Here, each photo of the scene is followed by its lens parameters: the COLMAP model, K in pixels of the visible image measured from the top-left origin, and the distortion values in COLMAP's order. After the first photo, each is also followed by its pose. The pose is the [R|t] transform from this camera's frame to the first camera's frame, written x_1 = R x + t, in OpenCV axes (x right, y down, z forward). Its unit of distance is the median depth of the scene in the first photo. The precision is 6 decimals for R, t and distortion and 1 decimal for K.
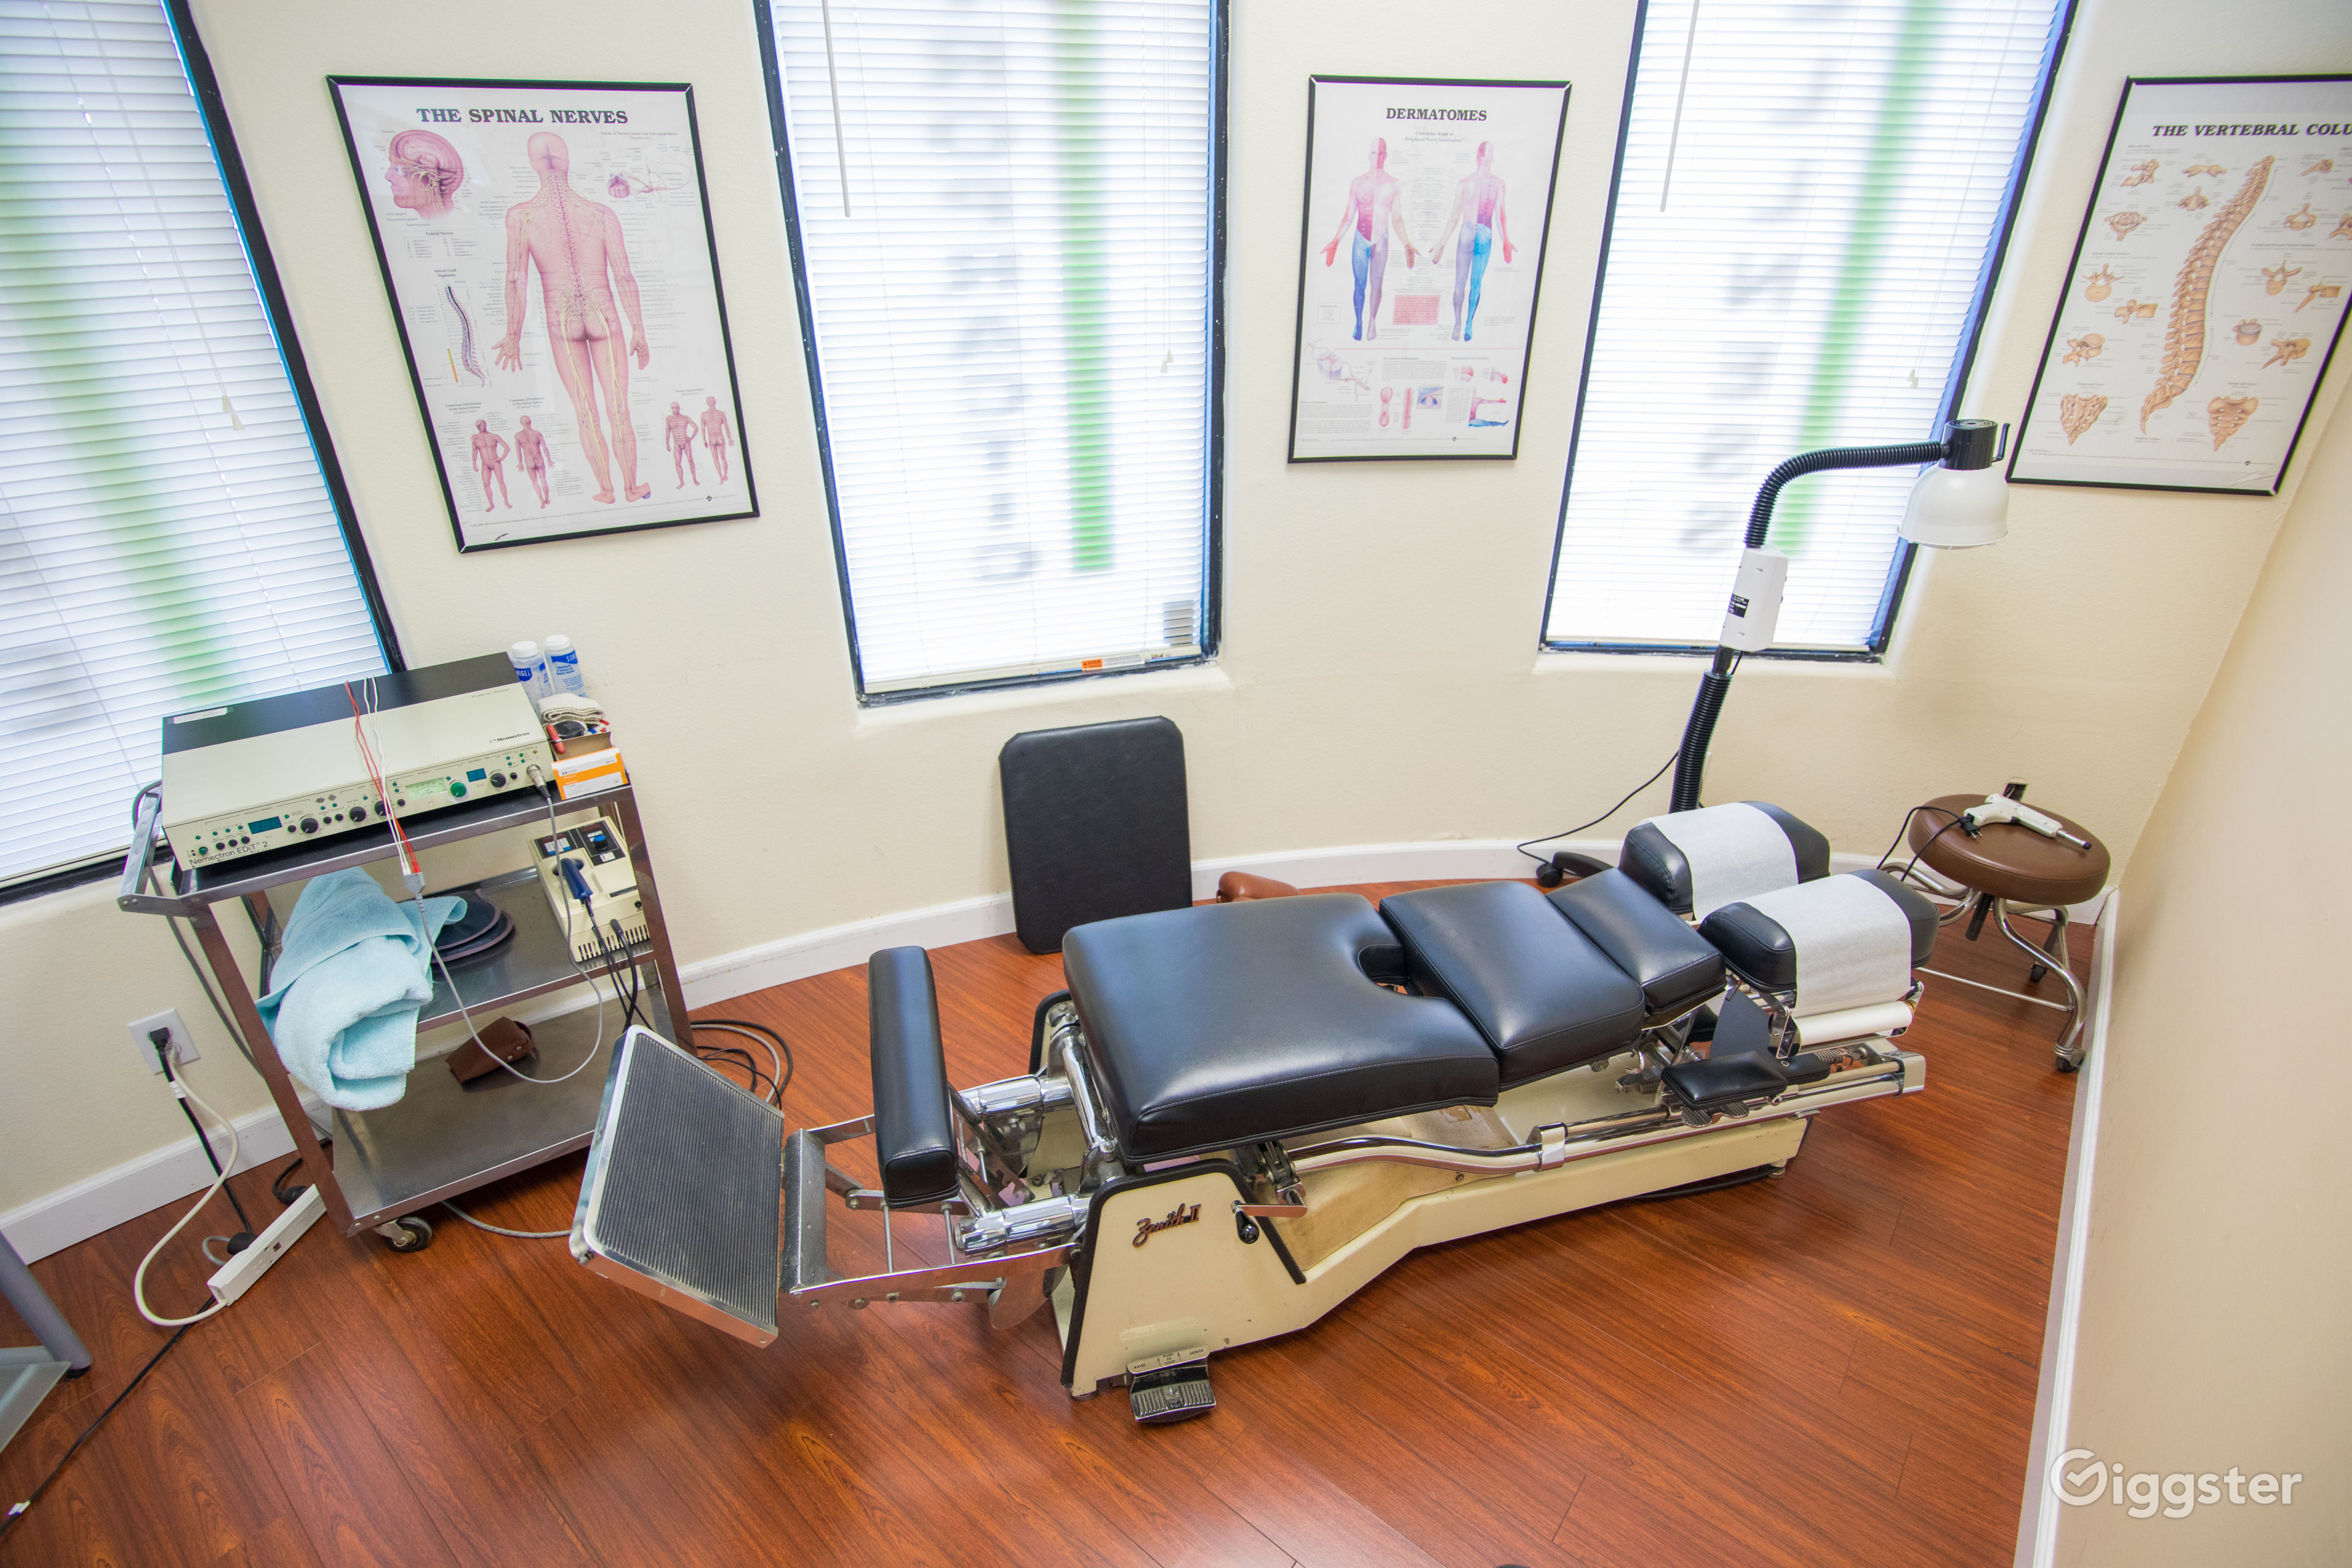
lens RADIAL K [[1146.7, 0, 1161.8], [0, 1146.7, 801.0], [0, 0, 1]] dist [-0.024758, 0.000734]
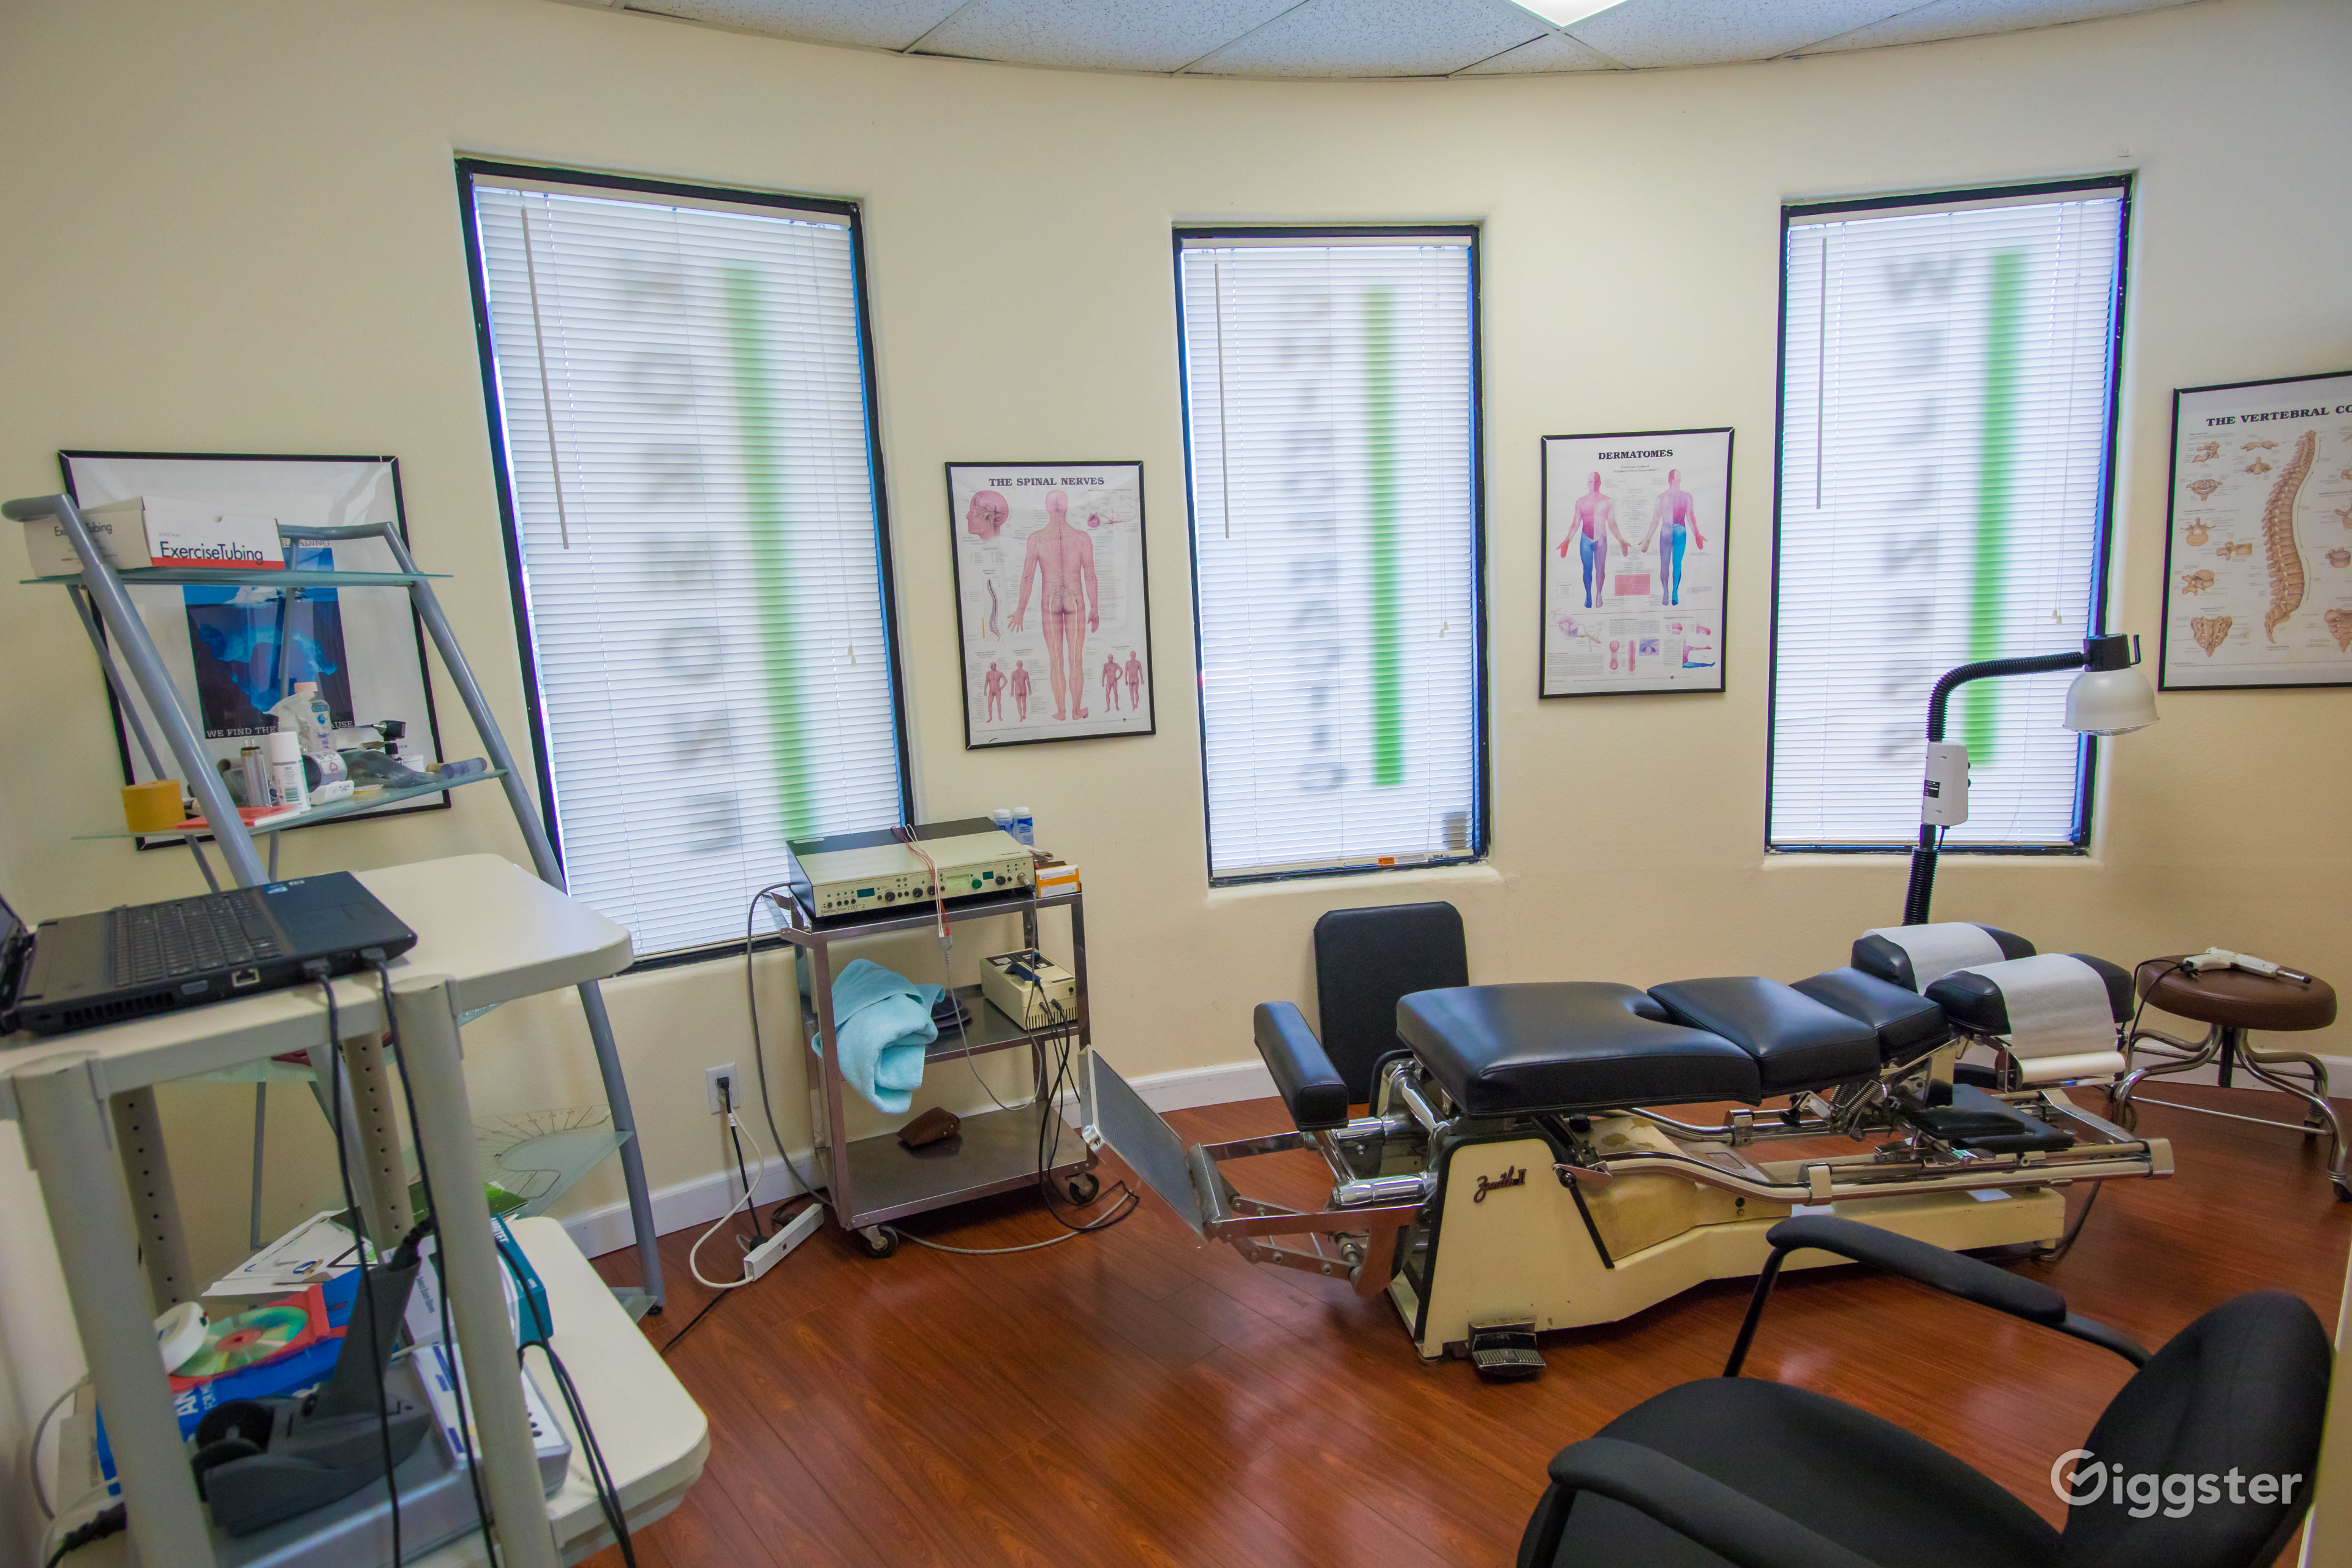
lens RADIAL K [[1177.7, 0, 1157.9], [0, 1177.7, 800.9], [0, 0, 1]] dist [-0.024063, 0.000211]
pose [[0.984930, -0.021090, -0.171666, -0.108421], [-0.035449, 0.946851, -0.319712, 0.307177], [0.169284, 0.320979, 0.931834, -0.339735]]
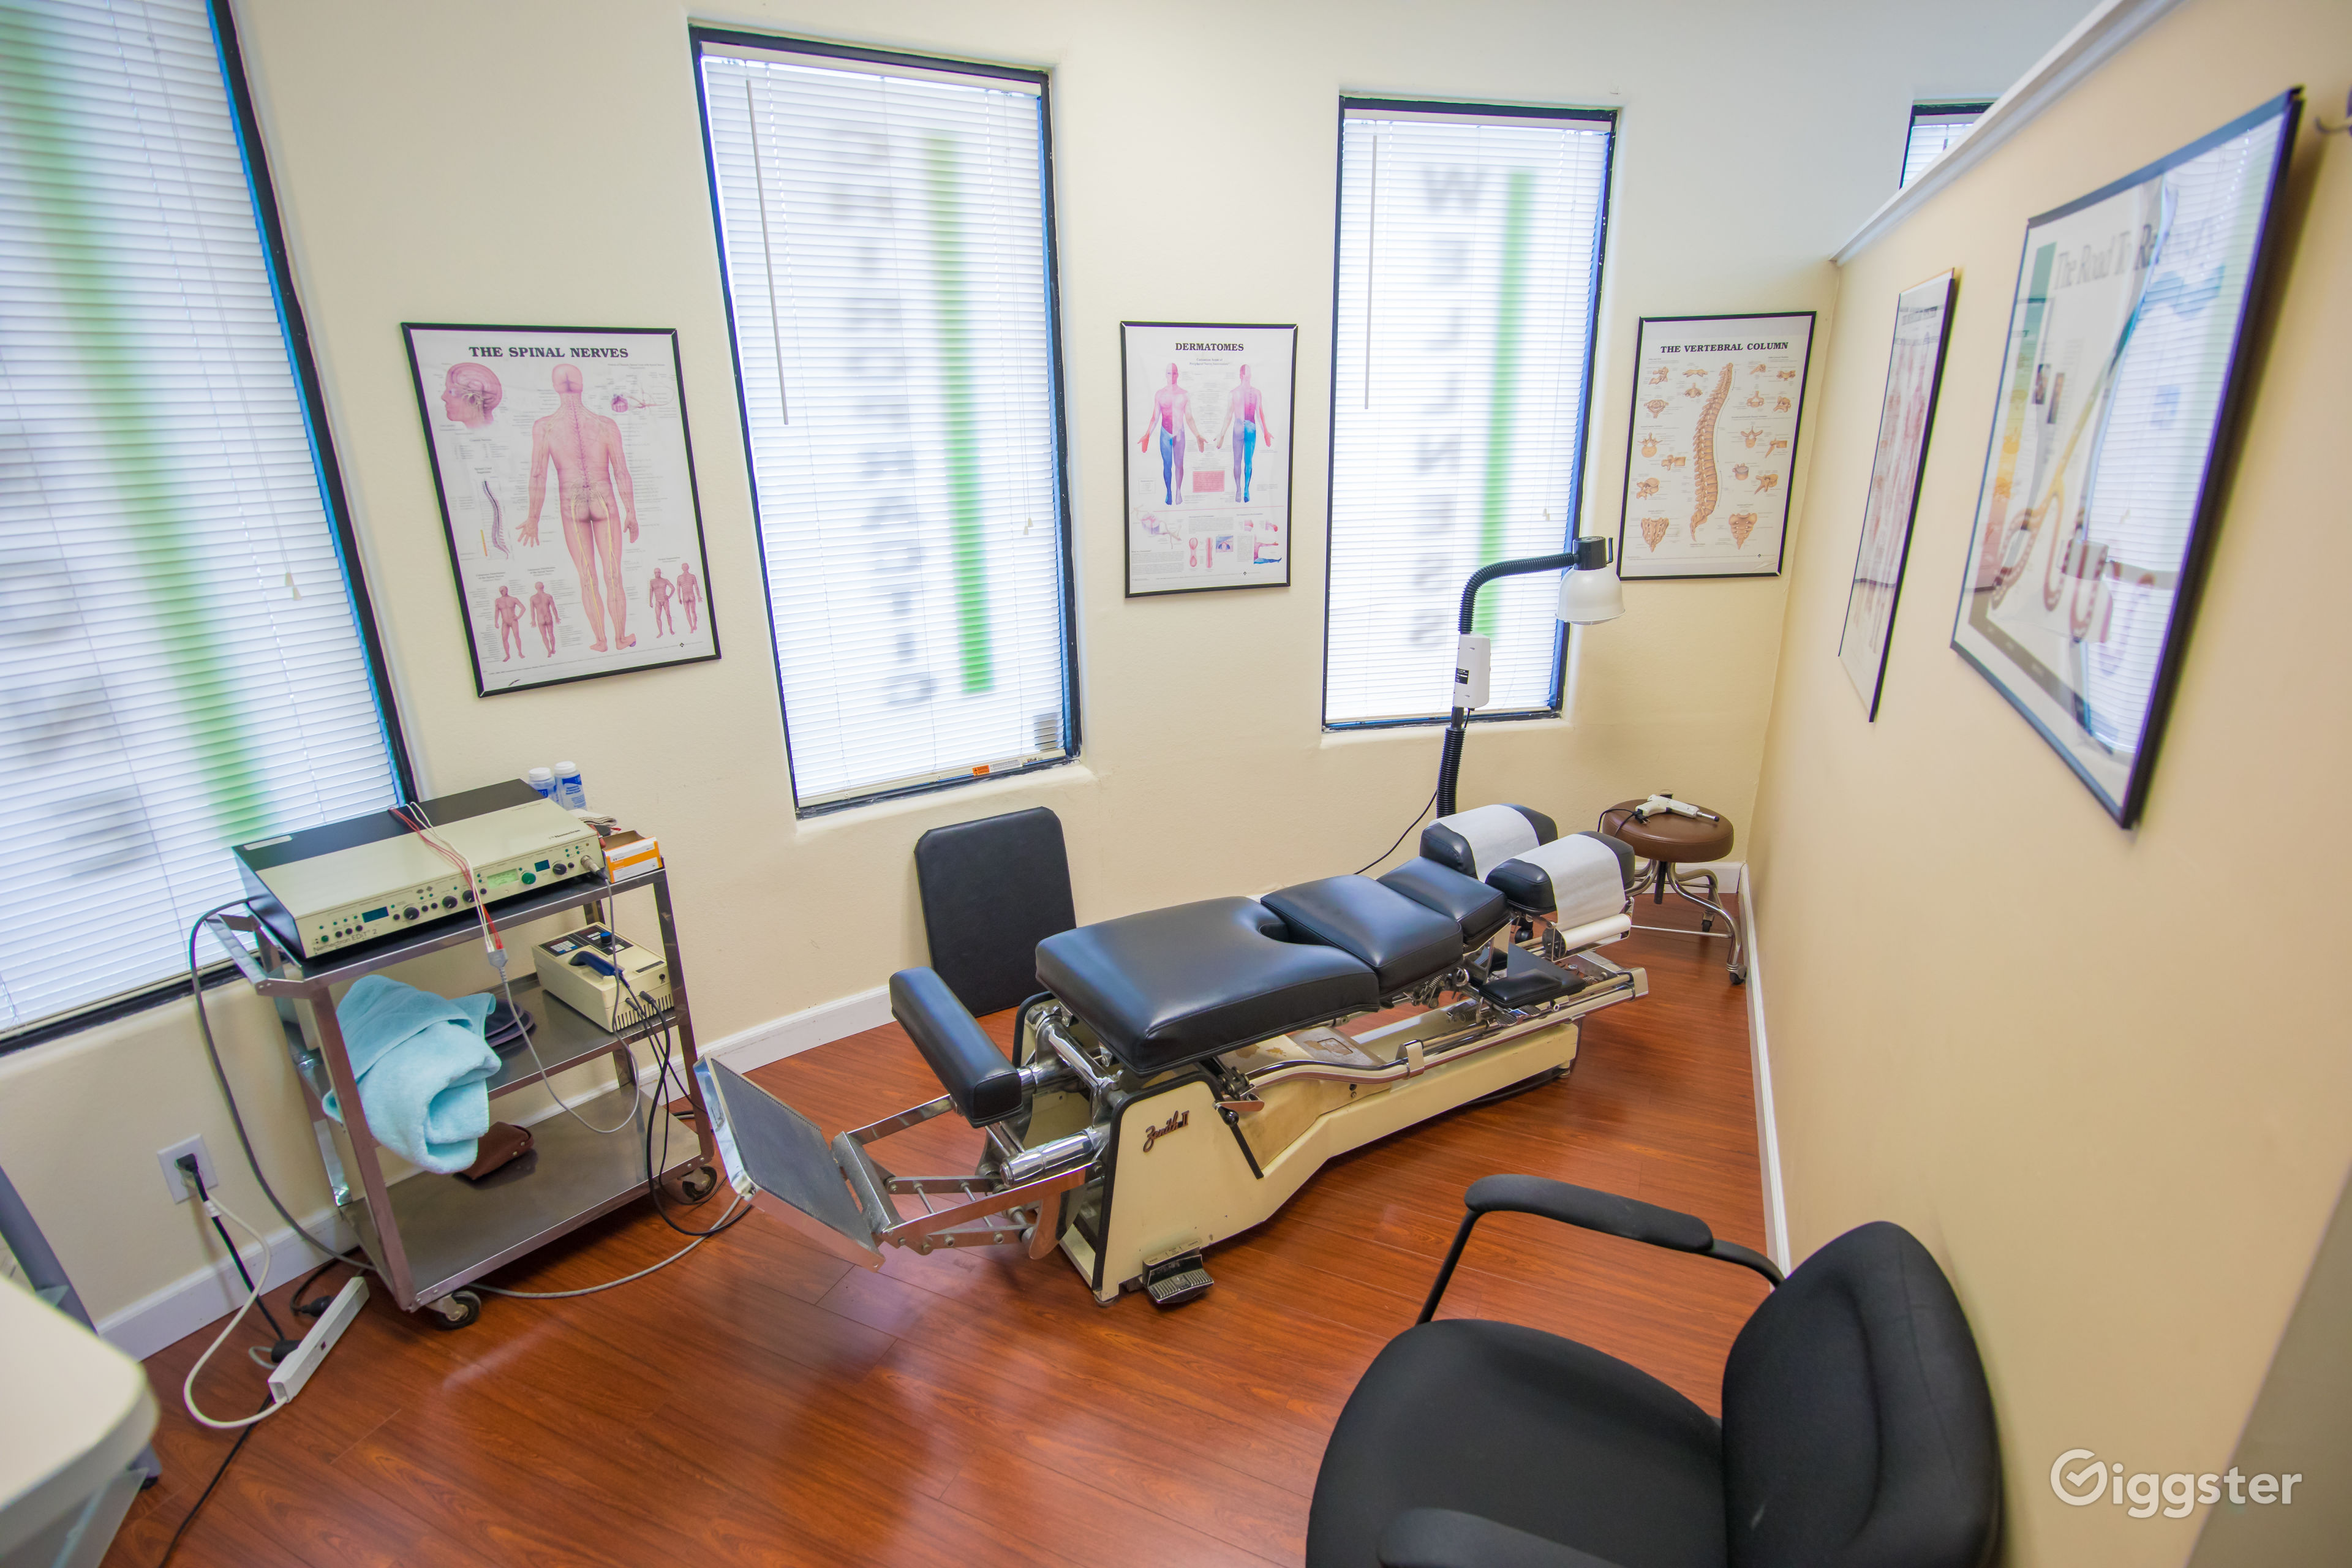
lens RADIAL K [[1147.9, 0, 1162.5], [0, 1147.9, 803.0], [0, 0, 1]] dist [-0.024593, 0.001080]
pose [[0.966493, -0.098910, 0.236871, -0.212987], [0.135273, 0.980504, -0.142522, 0.145500], [-0.218156, 0.169789, 0.961031, -0.257162]]
